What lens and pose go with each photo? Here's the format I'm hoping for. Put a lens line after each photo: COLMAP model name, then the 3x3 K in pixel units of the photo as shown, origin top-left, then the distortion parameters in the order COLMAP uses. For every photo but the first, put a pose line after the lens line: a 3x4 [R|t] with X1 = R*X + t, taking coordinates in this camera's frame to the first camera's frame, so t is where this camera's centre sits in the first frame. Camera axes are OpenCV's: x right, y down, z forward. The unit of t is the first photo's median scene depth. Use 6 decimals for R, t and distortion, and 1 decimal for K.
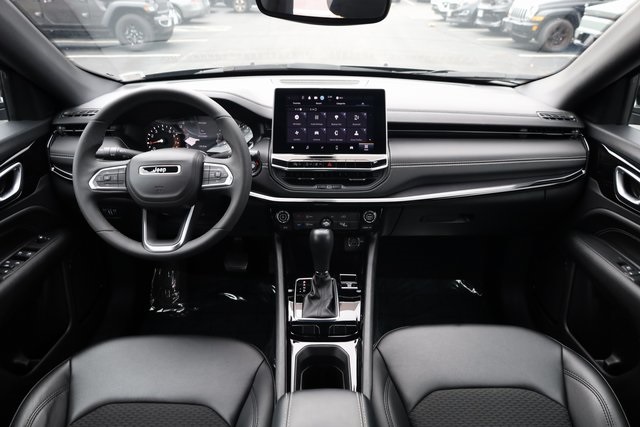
lens RADIAL K [[451.7, 0, 320.3], [0, 451.7, 222.4], [0, 0, 1]] dist [-0.005954, 0.002135]
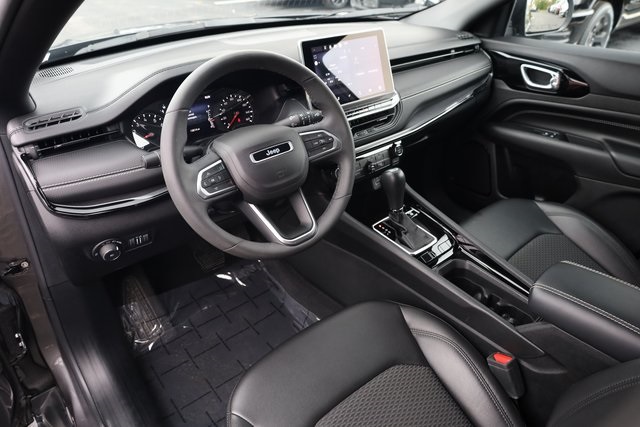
lens RADIAL K [[451.7, 0, 320.3], [0, 451.7, 222.4], [0, 0, 1]] dist [-0.005954, 0.002135]
pose [[0.788776, -0.340695, 0.511624, -0.655461], [0.297163, 0.939968, 0.167793, -0.092174], [-0.538077, 0.019685, 0.842666, 0.208346]]
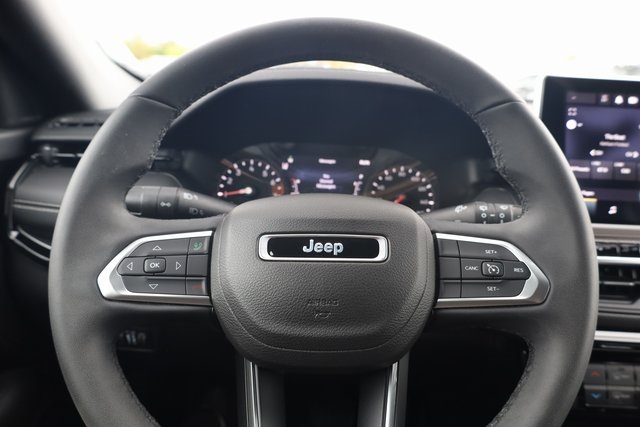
lens RADIAL K [[451.7, 0, 320.3], [0, 451.7, 222.4], [0, 0, 1]] dist [-0.005954, 0.002135]
pose [[0.999145, 0.041333, -0.000491, -0.308996], [-0.040694, 0.981458, -0.187309, -0.063418], [-0.007261, 0.187168, 0.982301, 0.587170]]
